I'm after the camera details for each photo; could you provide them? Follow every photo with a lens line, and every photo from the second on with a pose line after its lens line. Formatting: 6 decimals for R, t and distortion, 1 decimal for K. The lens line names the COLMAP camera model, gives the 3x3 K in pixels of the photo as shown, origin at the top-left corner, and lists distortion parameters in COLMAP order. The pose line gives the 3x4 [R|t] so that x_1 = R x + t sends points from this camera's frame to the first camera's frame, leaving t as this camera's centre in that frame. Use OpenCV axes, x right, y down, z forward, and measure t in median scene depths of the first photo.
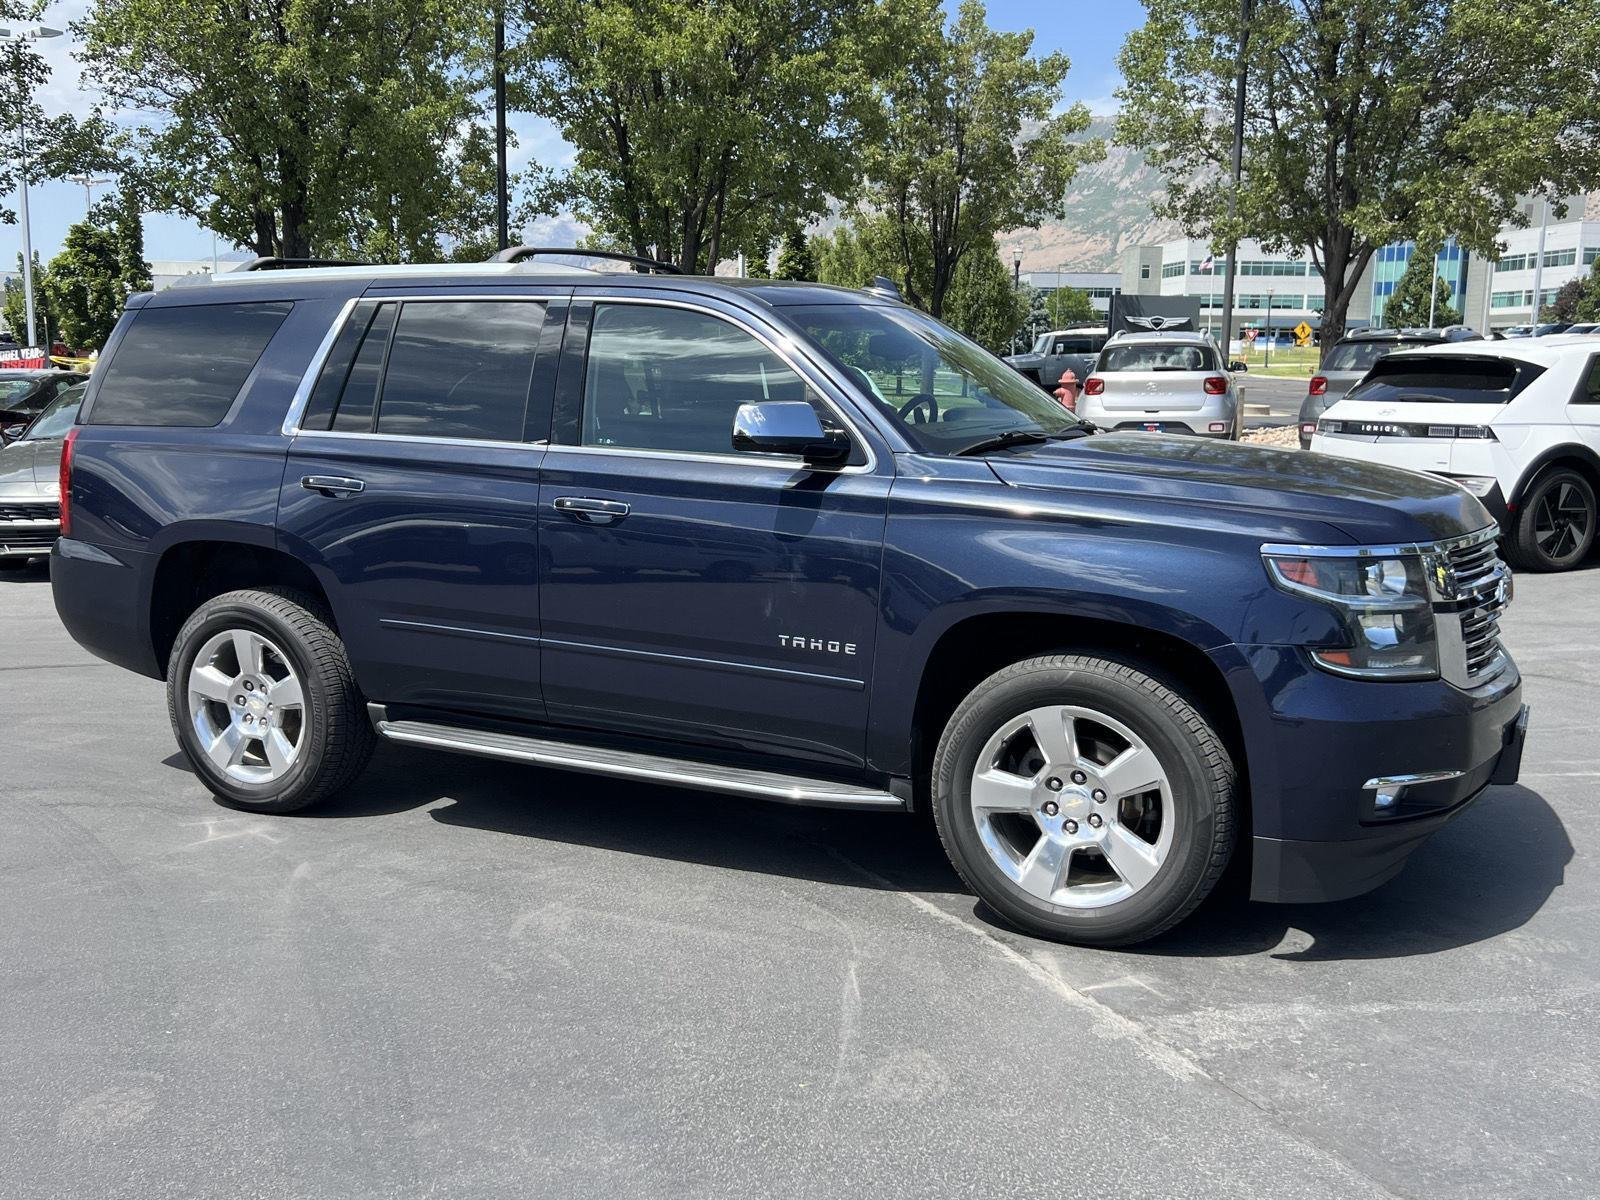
lens RADIAL K [[1523.4, 0, 800.0], [0, 1523.4, 600.0], [0, 0, 1]] dist [0.054557, -0.088644]
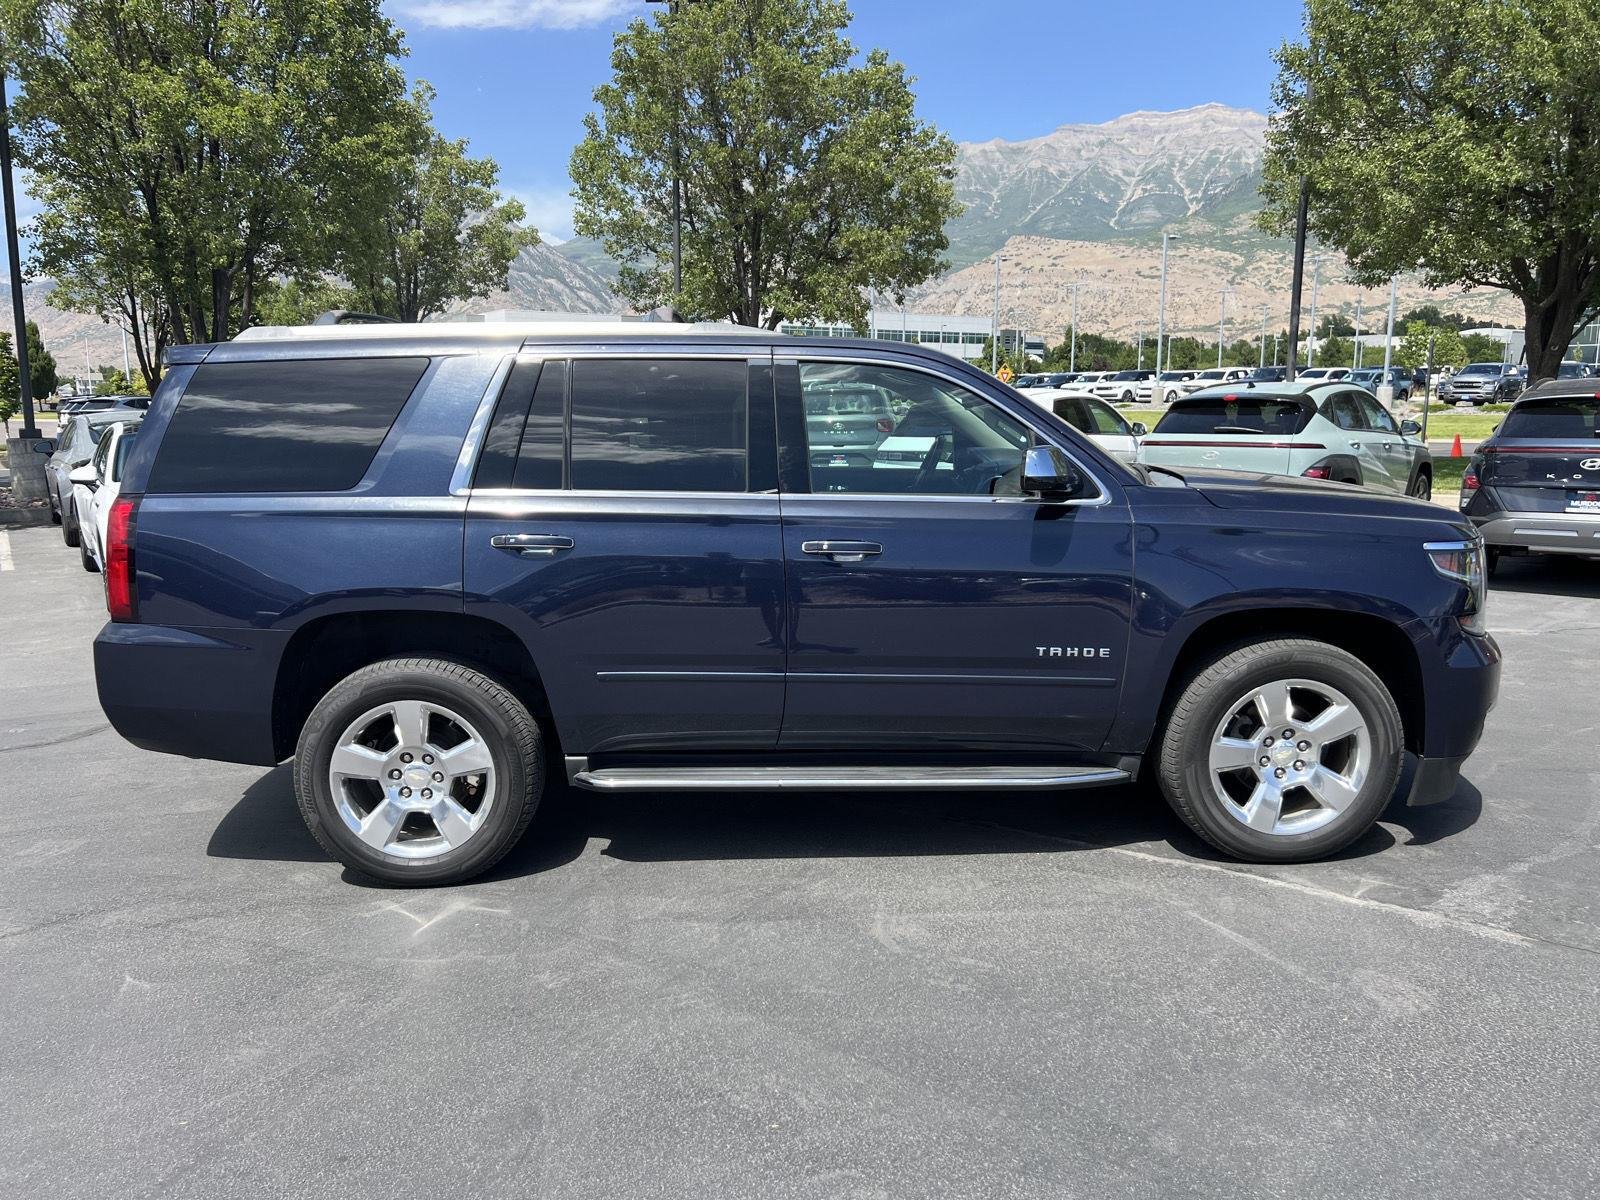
lens RADIAL K [[1197.9, 0, 800.0], [0, 1197.9, 600.0], [0, 0, 1]] dist [0.056118, -0.064060]
pose [[0.884449, -0.084453, 0.458932, -0.570695], [0.082217, 0.996304, 0.024893, -0.048917], [-0.459338, 0.015715, 0.888123, 0.256894]]
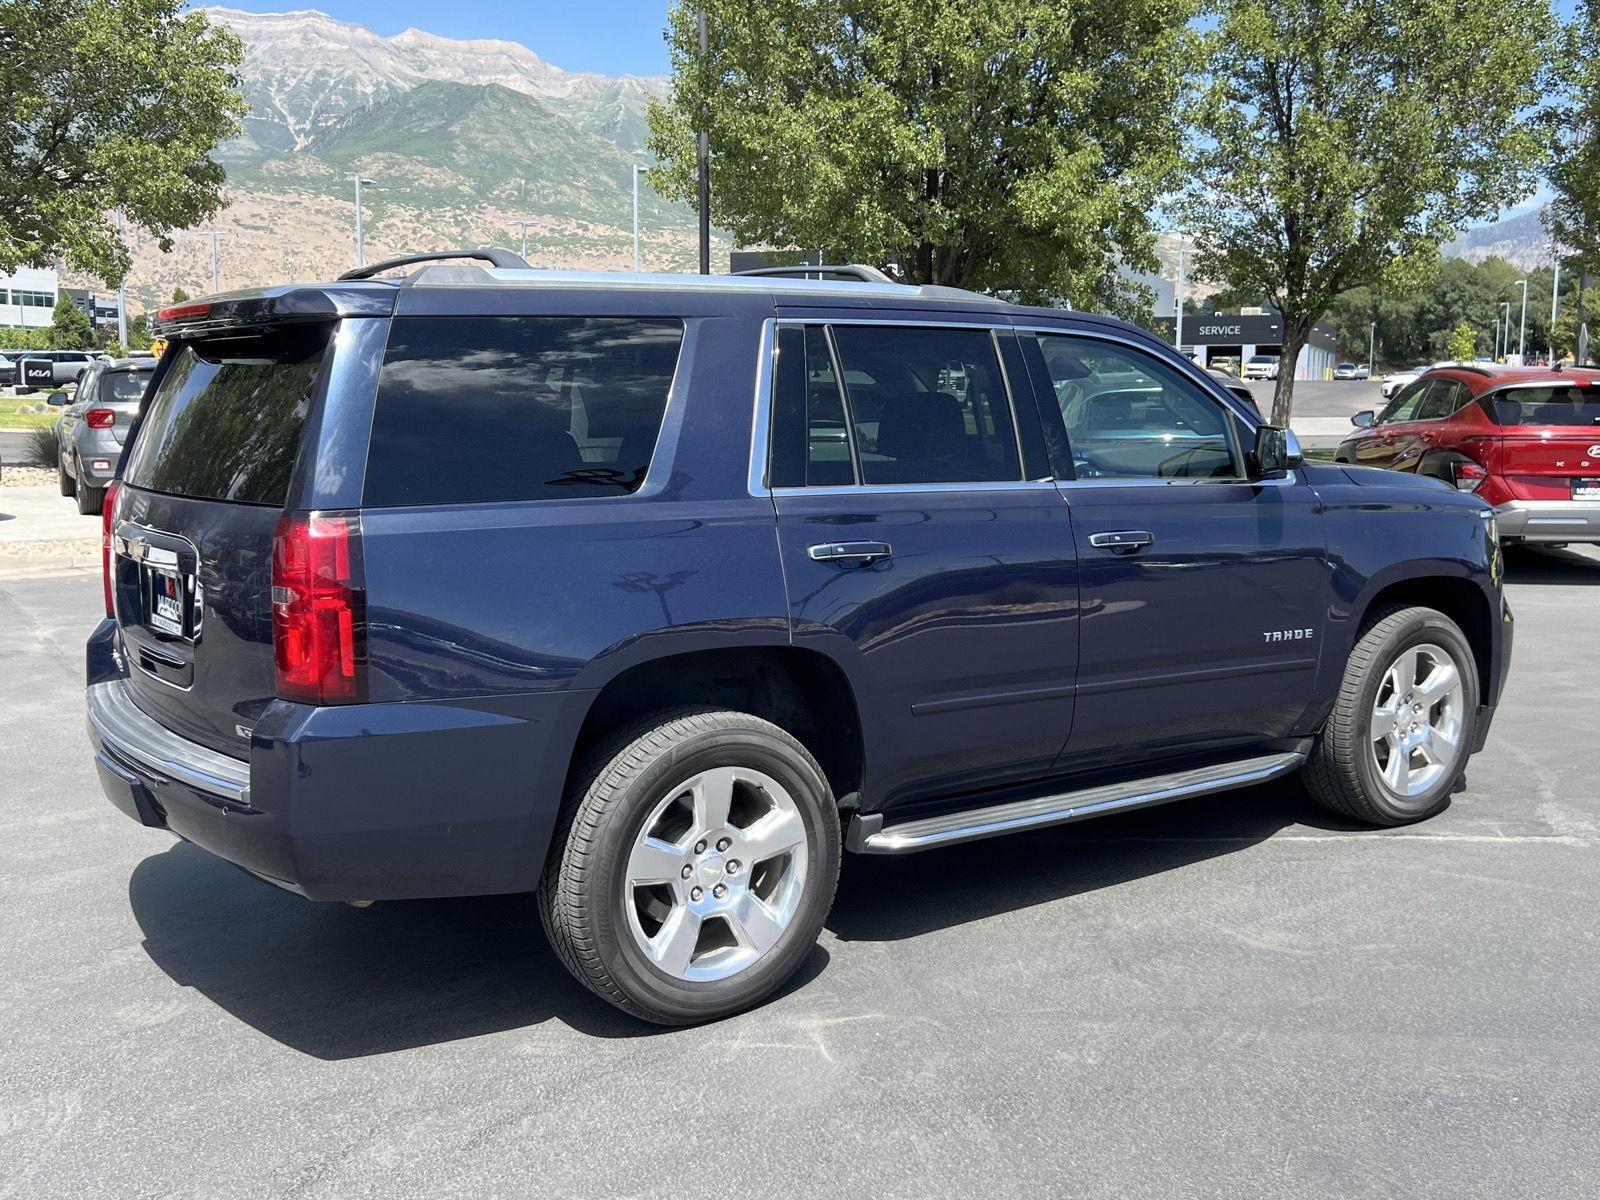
lens RADIAL K [[1587.4, 0, 800.0], [0, 1587.4, 600.0], [0, 0, 1]] dist [0.055974, -0.079976]
pose [[0.472485, -0.119078, 0.873257, -1.157460], [0.140774, 0.988306, 0.058599, -0.114118], [-0.870023, 0.095244, 0.483723, 0.699674]]
